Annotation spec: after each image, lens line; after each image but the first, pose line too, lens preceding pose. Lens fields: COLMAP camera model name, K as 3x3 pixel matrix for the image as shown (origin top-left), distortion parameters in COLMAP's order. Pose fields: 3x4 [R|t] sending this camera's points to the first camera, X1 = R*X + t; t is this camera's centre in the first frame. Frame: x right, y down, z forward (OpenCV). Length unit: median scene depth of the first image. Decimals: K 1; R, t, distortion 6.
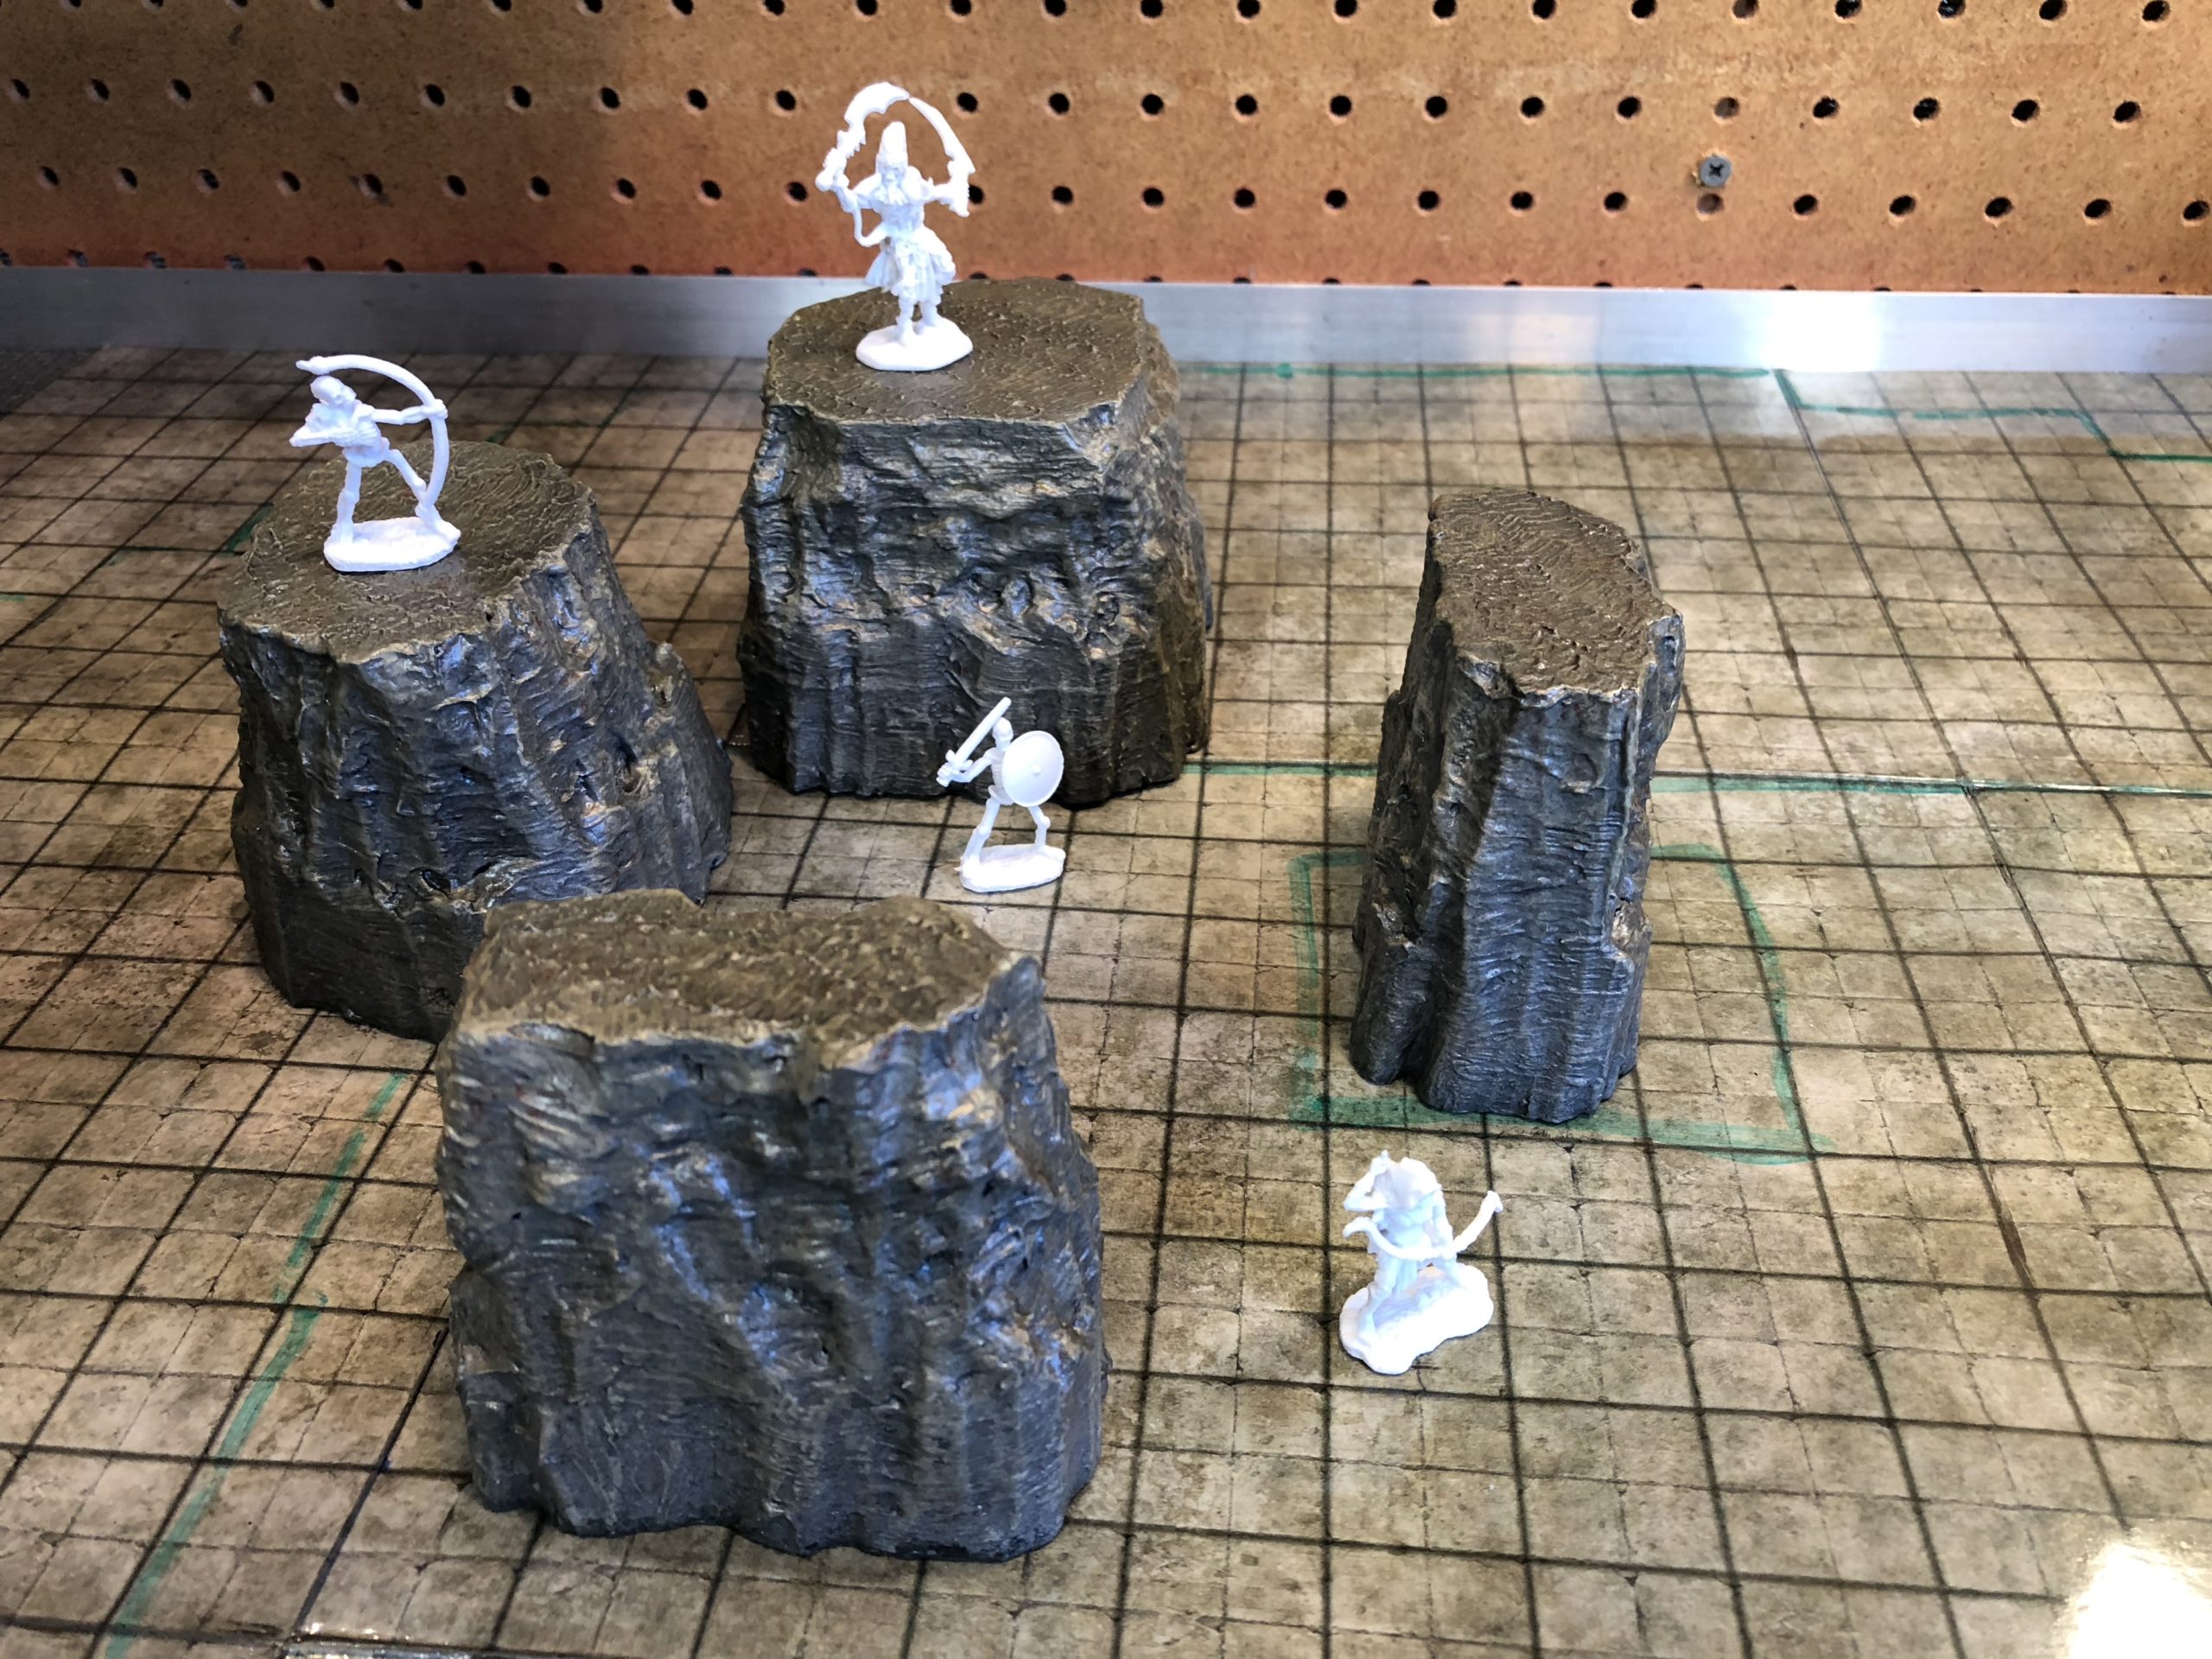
lens RADIAL K [[1775.4, 0, 1100.3], [0, 1775.4, 847.0], [0, 0, 1]] dist [0.088957, -0.306481]
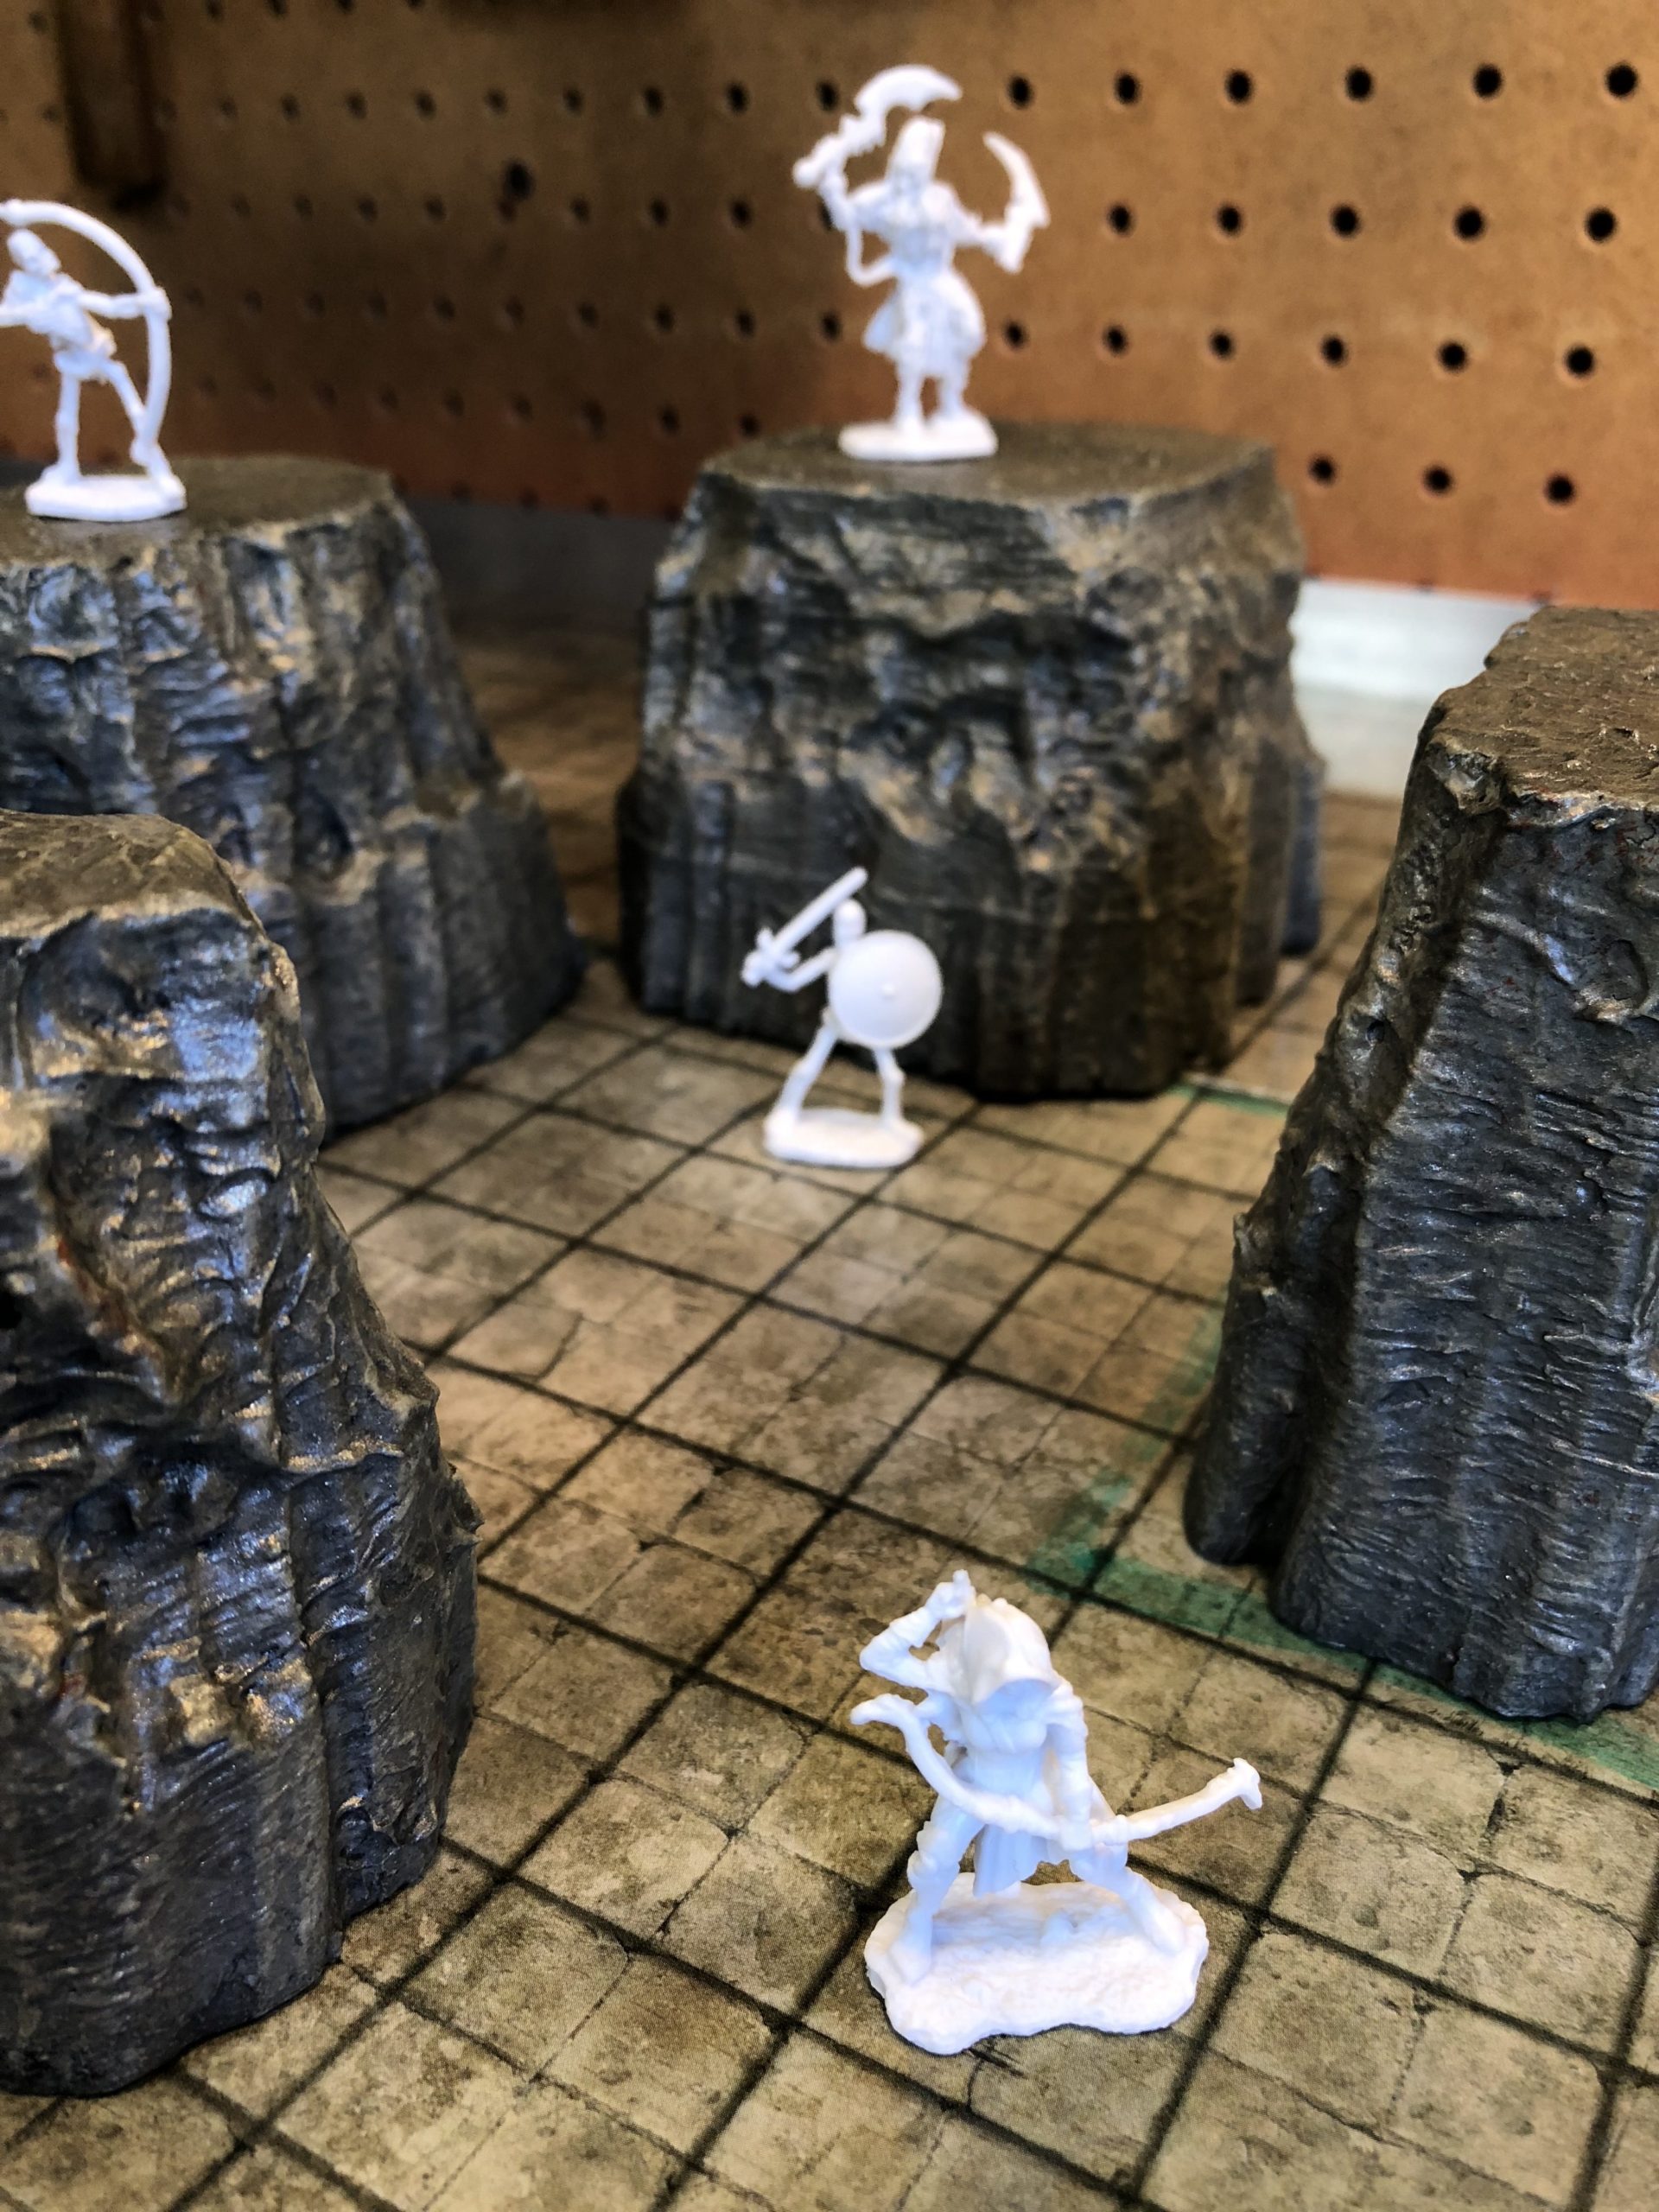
lens RADIAL K [[1853.8, 0, 829.5], [0, 1853.8, 1106.0], [0, 0, 1]] dist [-0.014958, 0.012102]
pose [[0.911958, 0.202105, -0.357053, 0.215447], [-0.257050, 0.959734, -0.113294, 0.088874], [0.319779, 0.195100, 0.927188, 0.377701]]
